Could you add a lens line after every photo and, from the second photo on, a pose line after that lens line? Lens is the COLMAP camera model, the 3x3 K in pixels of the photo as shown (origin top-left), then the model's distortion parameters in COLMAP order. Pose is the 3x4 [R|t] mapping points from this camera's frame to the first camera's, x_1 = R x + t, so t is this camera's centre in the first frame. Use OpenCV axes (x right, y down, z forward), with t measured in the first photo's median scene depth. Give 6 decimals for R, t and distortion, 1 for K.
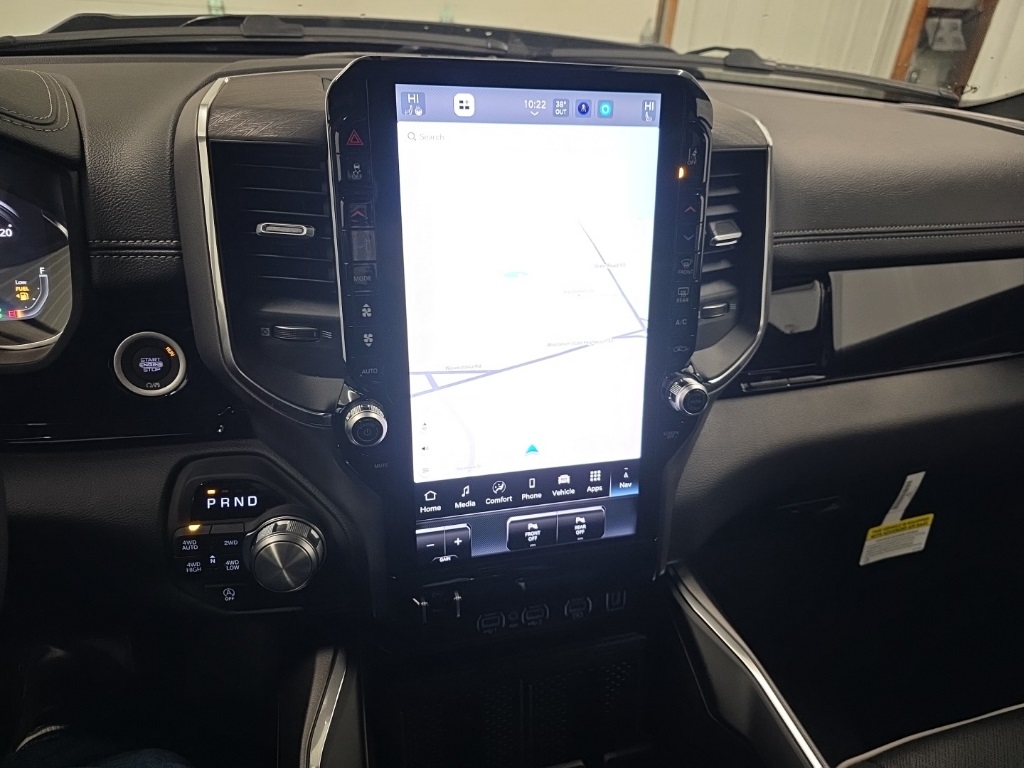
lens RADIAL K [[685.1, 0, 515.4], [0, 685.1, 390.5], [0, 0, 1]] dist [0.040926, -0.029603]
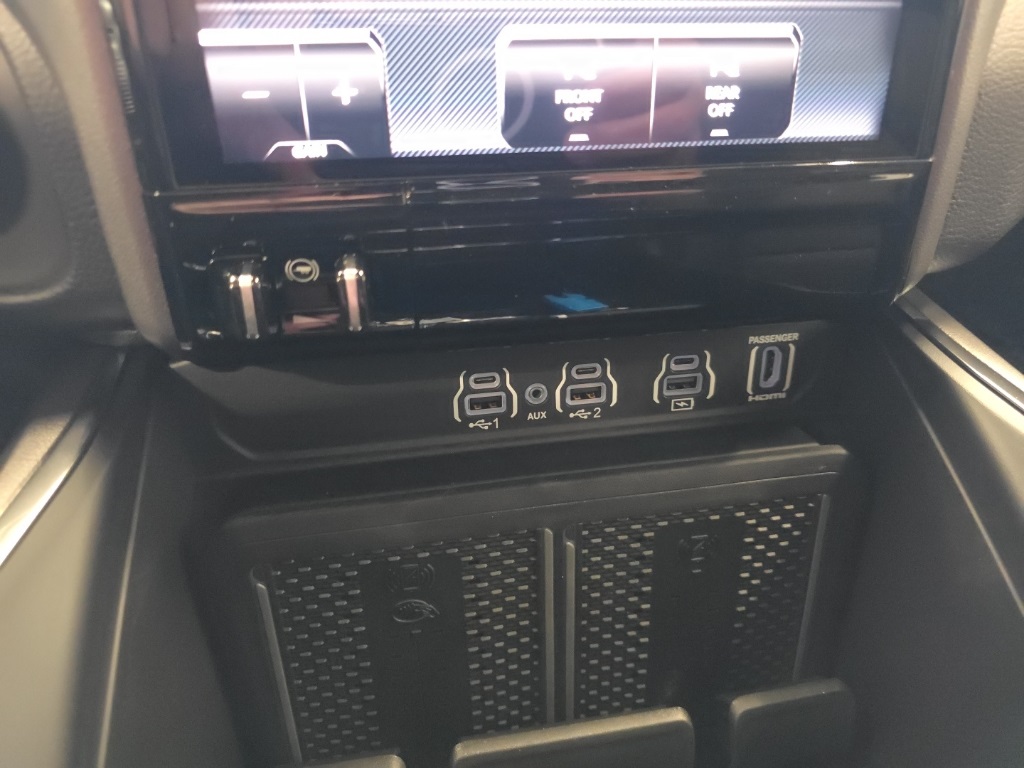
lens RADIAL K [[685.1, 0, 515.6], [0, 685.1, 383.9], [0, 0, 1]] dist [0.040926, -0.029603]
pose [[0.994503, 0.027524, -0.101028, 0.031140], [-0.013931, 0.991036, 0.132868, 0.290557], [0.103779, -0.130730, 0.985971, 0.622617]]
